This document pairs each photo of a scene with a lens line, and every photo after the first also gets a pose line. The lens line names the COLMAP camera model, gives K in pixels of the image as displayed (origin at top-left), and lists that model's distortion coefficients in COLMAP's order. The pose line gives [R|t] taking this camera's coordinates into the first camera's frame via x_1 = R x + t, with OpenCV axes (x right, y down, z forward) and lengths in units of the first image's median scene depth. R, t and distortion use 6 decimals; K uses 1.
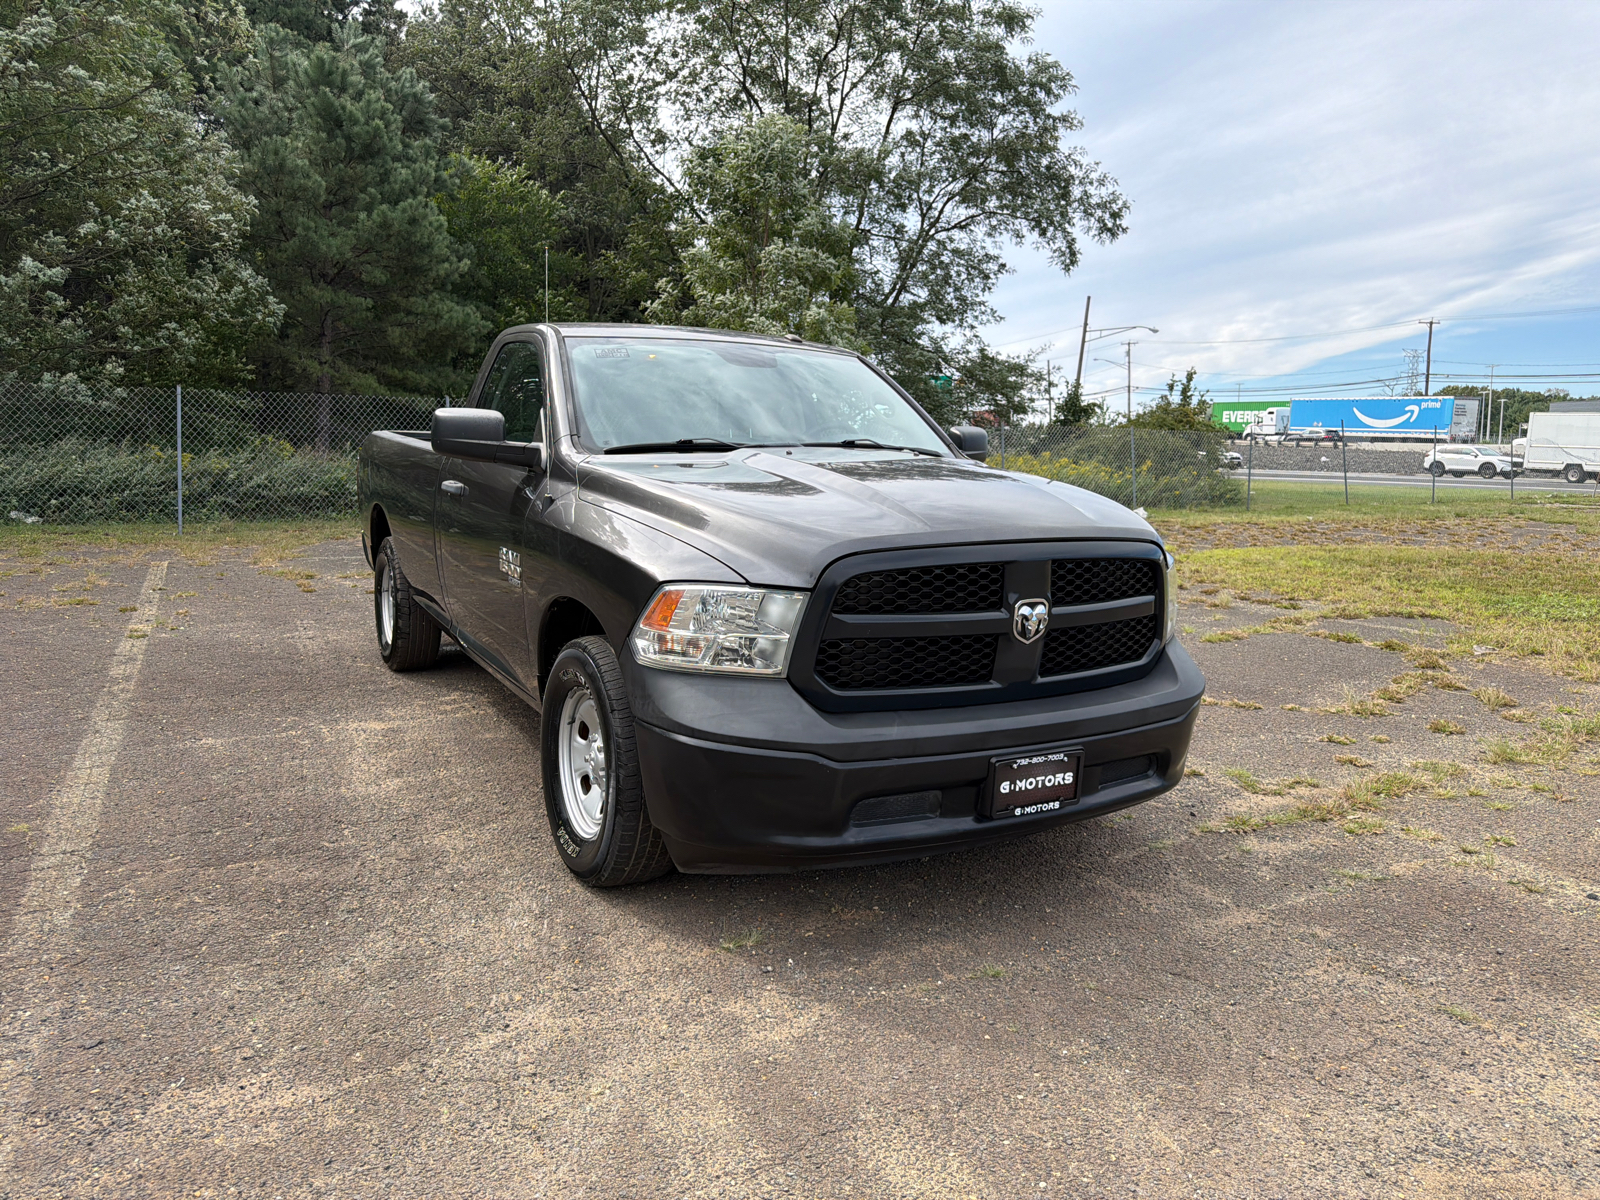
lens RADIAL K [[1130.9, 0, 792.5], [0, 1130.9, 605.5], [0, 0, 1]] dist [0.035750, -0.045896]
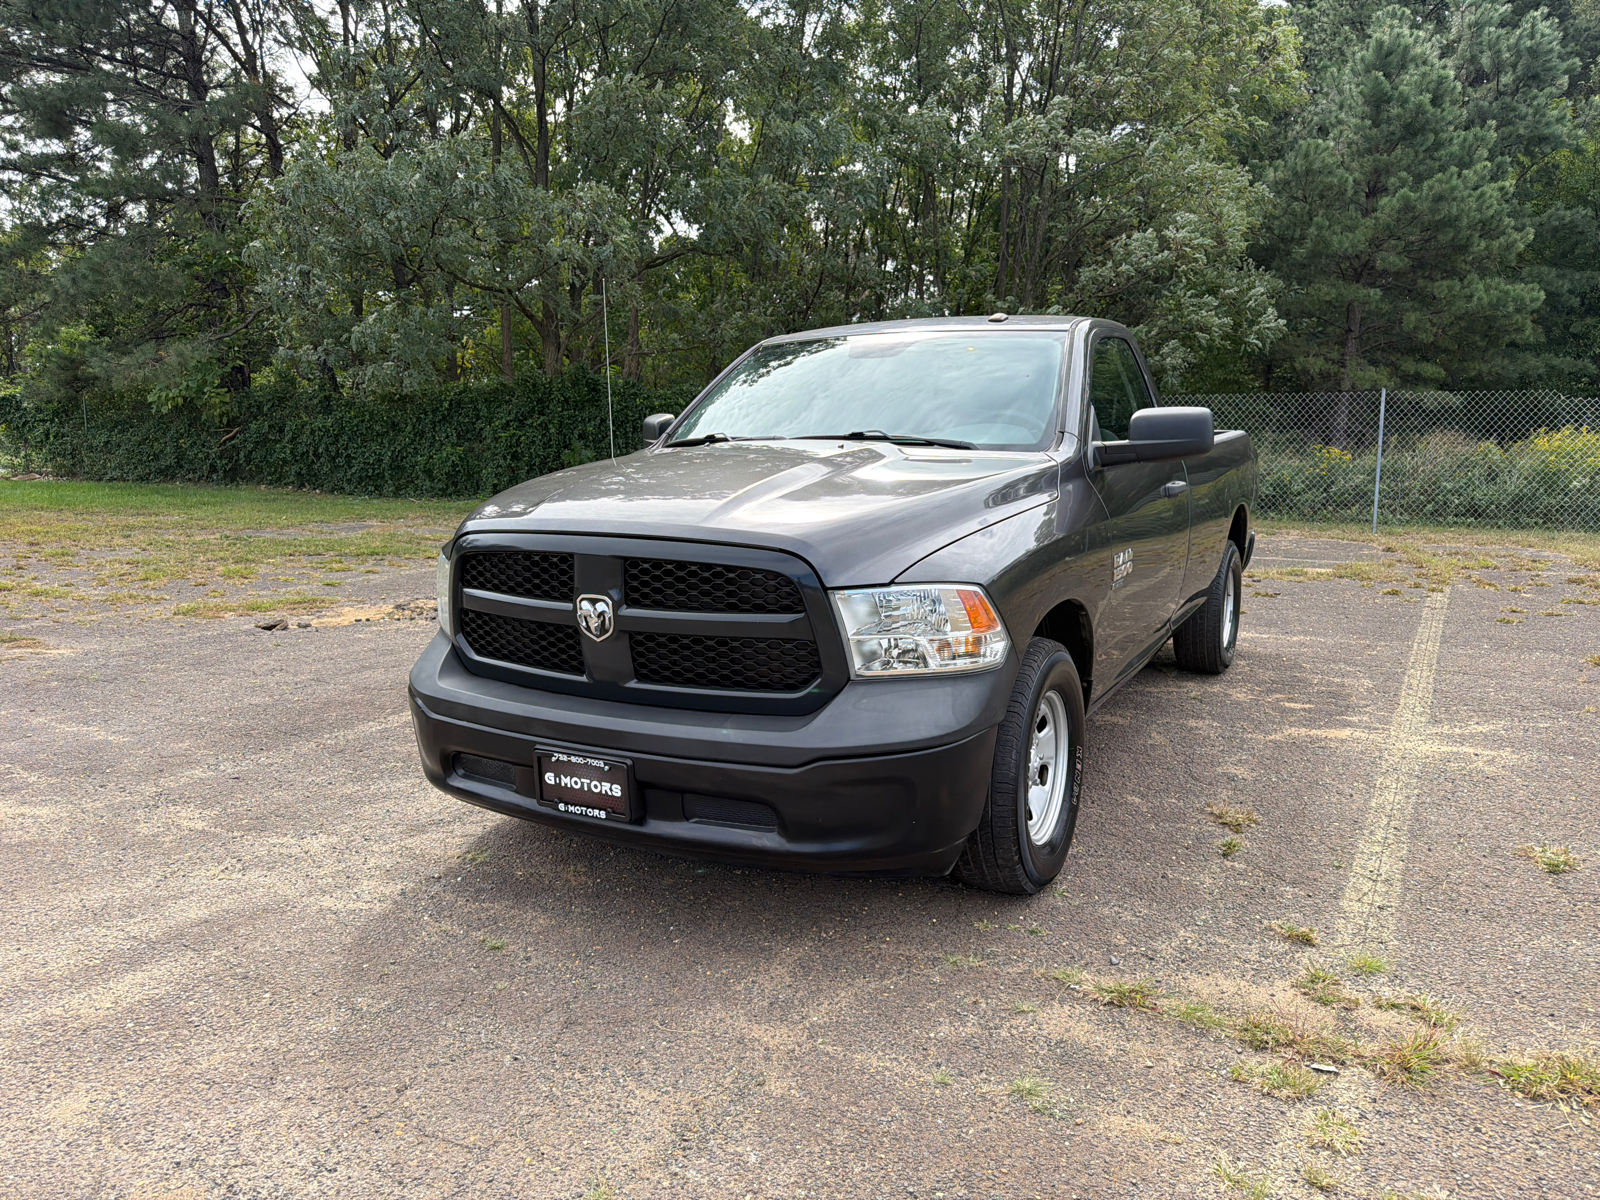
lens RADIAL K [[1130.9, 0, 809.1], [0, 1130.9, 603.6], [0, 0, 1]] dist [0.035750, -0.045896]
pose [[0.541084, 0.105664, -0.834304, 1.046013], [-0.107768, 0.992608, 0.055820, -0.067513], [0.834035, 0.059708, 0.548471, 0.584317]]
